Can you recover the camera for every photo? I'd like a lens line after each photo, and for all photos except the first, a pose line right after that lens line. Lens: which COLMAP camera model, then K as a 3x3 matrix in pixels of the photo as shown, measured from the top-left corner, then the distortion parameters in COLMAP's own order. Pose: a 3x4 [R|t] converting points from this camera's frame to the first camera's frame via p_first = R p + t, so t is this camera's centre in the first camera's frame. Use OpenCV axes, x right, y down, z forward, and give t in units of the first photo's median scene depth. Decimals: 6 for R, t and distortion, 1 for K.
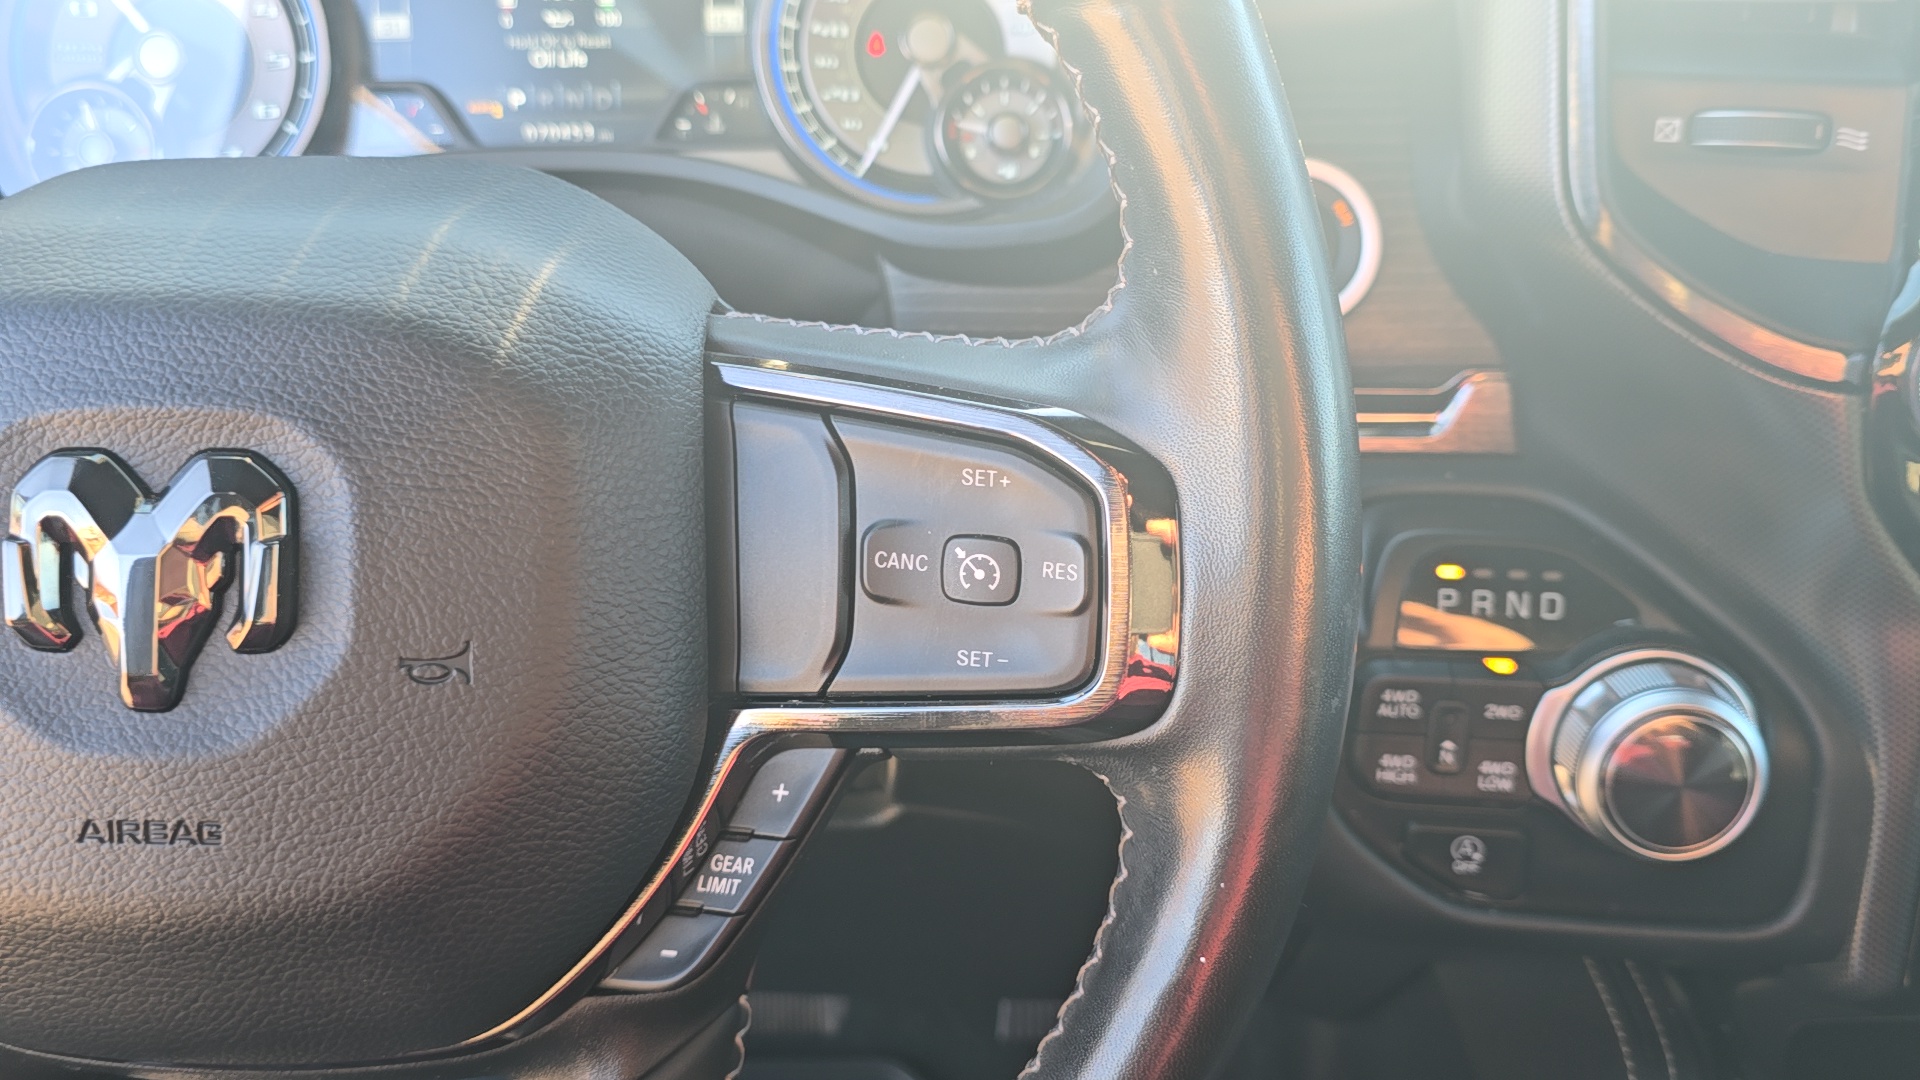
lens RADIAL K [[1245.2, 0, 1156.5], [0, 1245.2, 623.8], [0, 0, 1]] dist [-0.034149, 0.008640]
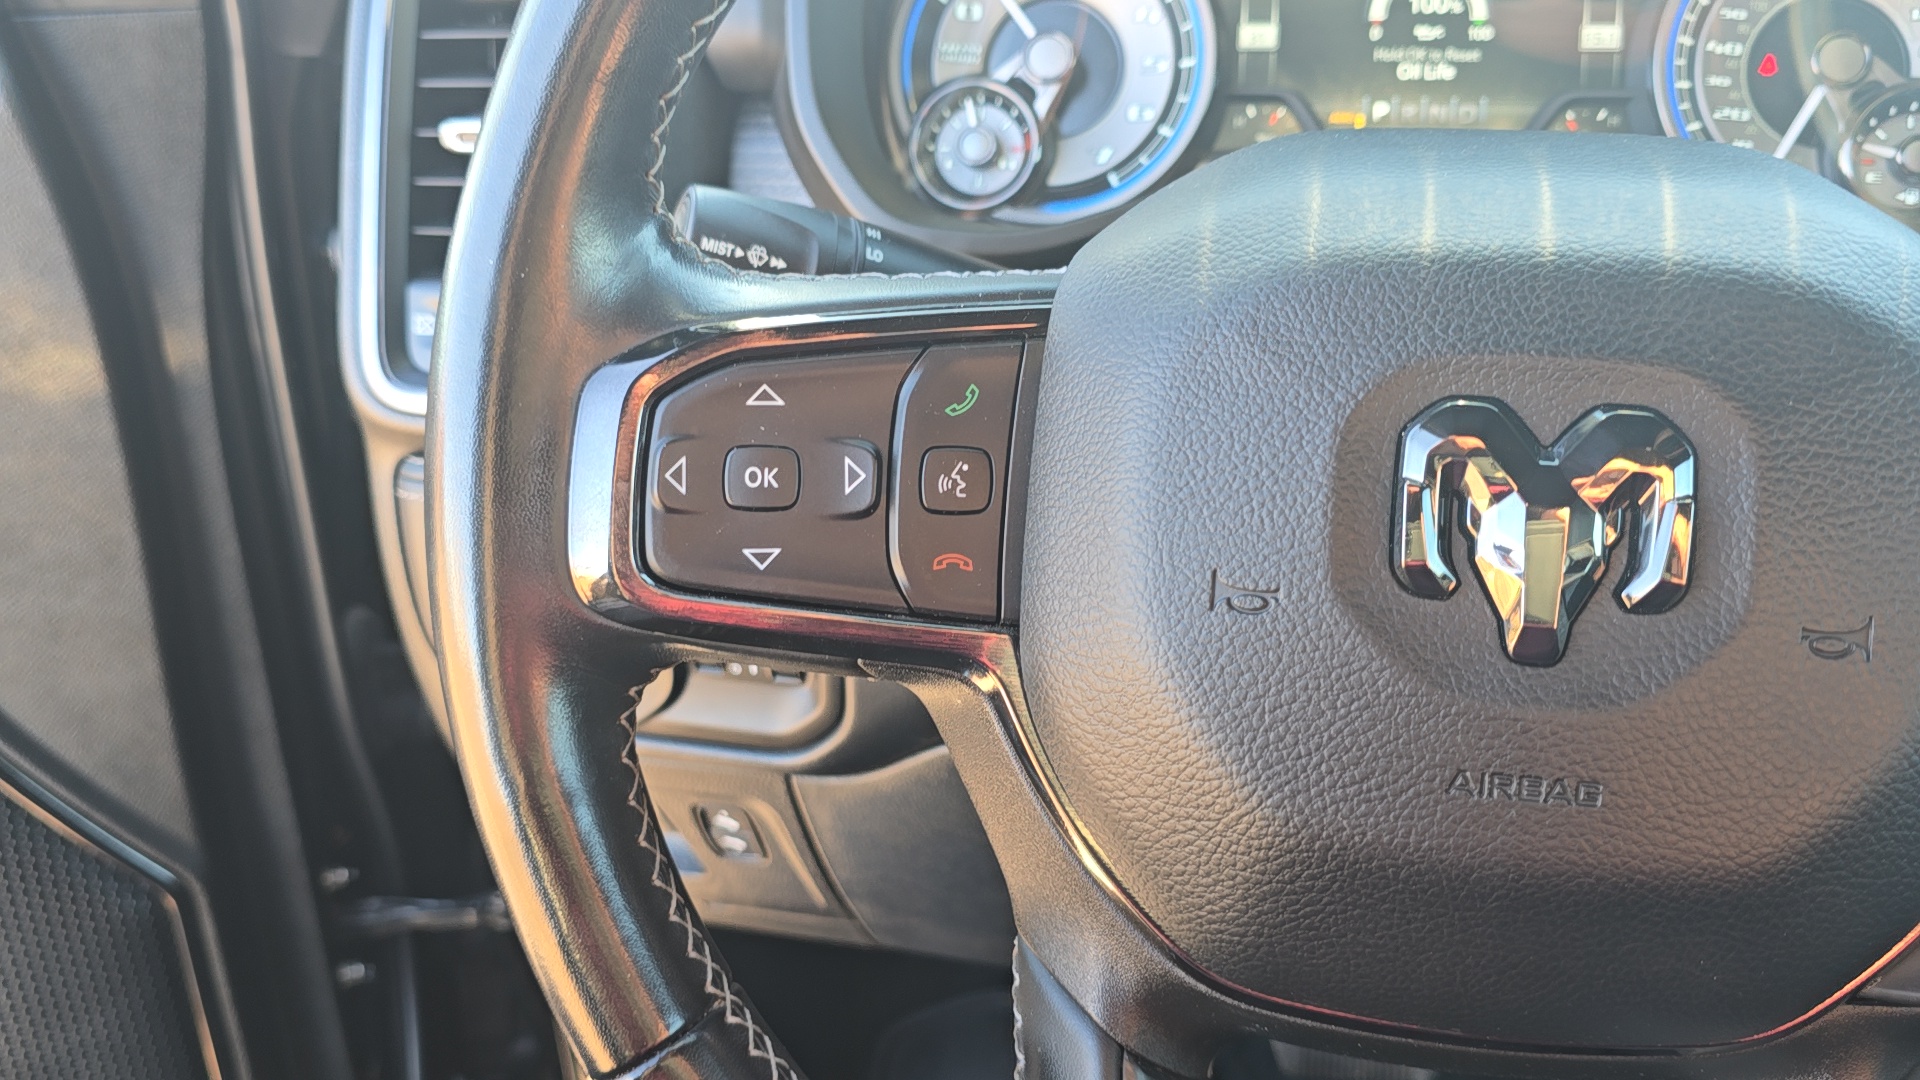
lens RADIAL K [[1243.1, 0, 964.7], [0, 1243.1, 674.8], [0, 0, 1]] dist [-0.019305, 0.003792]
pose [[0.988193, 0.071707, -0.135401, -1.025944], [-0.075953, 0.996761, -0.026450, 0.126428], [0.133066, 0.036422, 0.990438, -0.041444]]
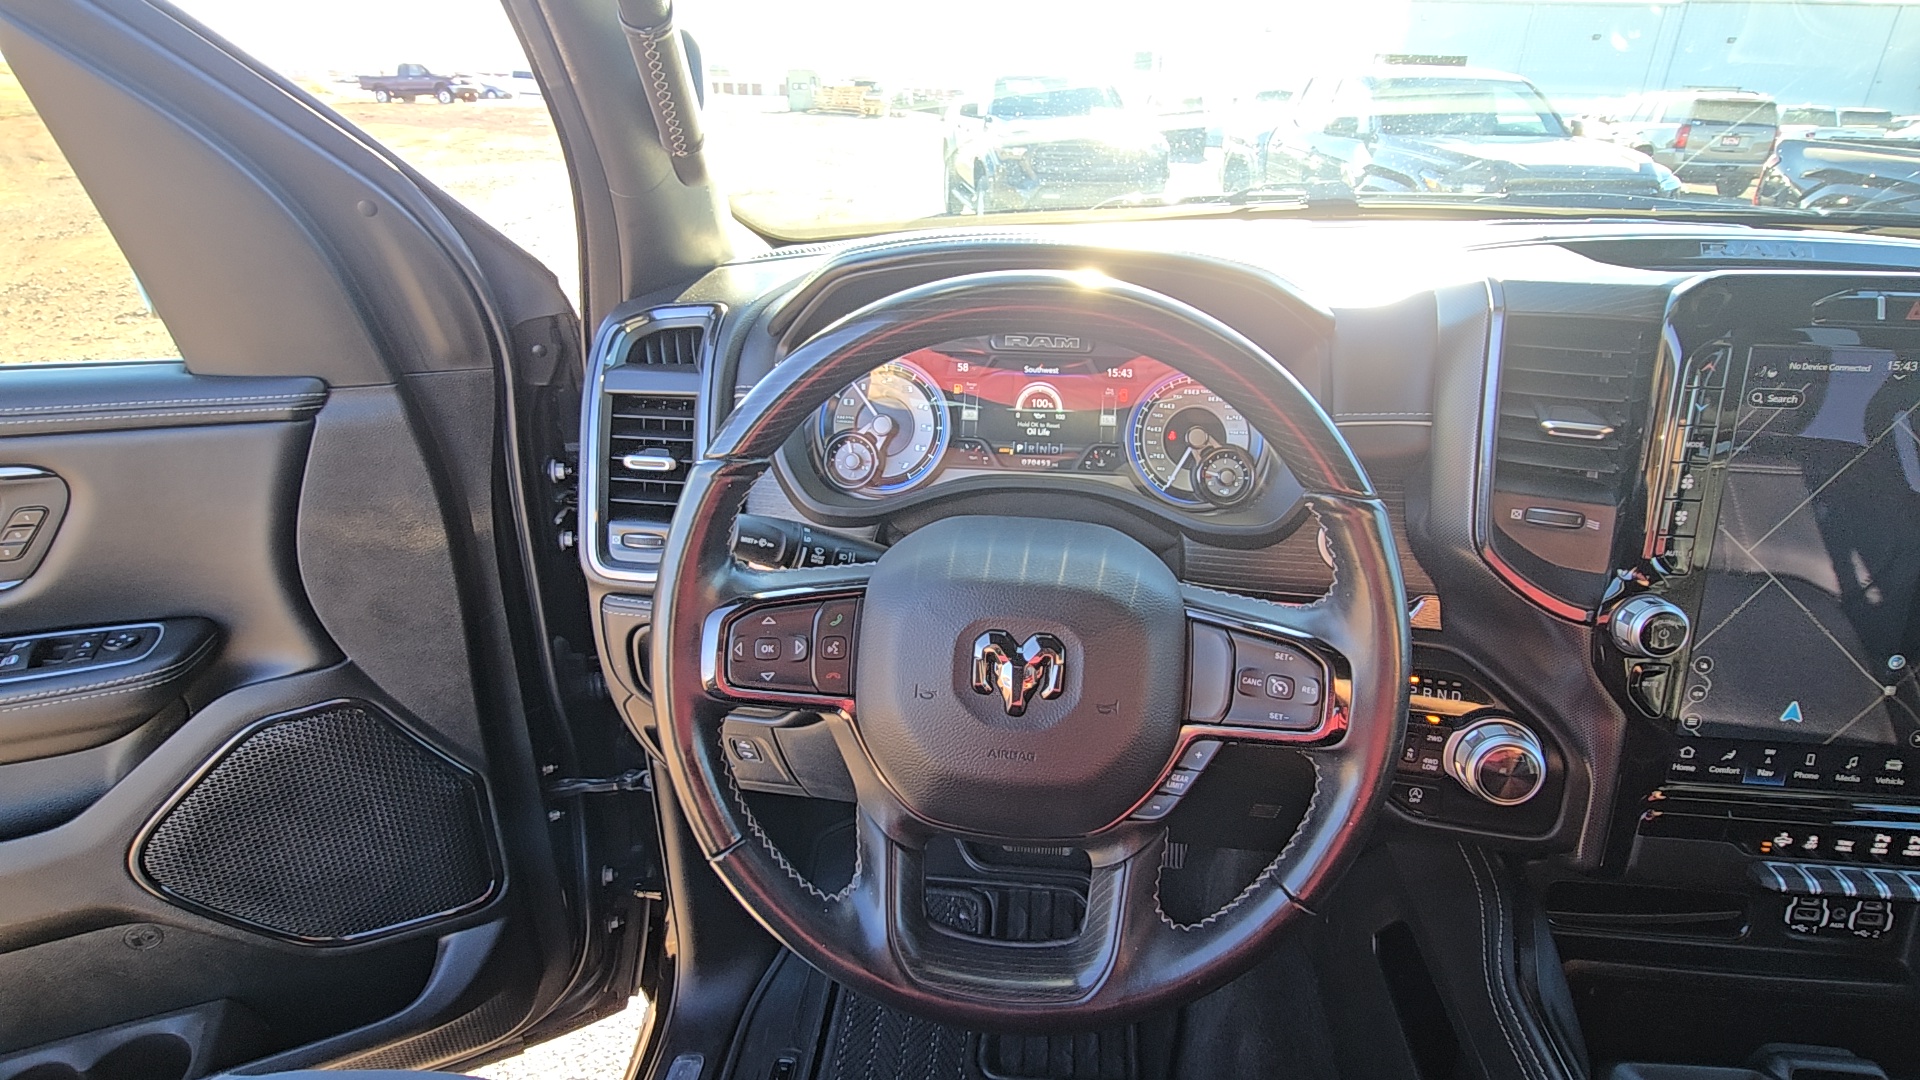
lens RADIAL K [[968.0, 0, 960.0], [0, 968.0, 540.0], [0, 0, 1]] dist [0.001129, -0.000029]
pose [[0.995592, 0.066124, -0.066520, -0.746451], [-0.069105, 0.996658, -0.043557, -0.231958], [0.063417, 0.047962, 0.996834, -1.340132]]
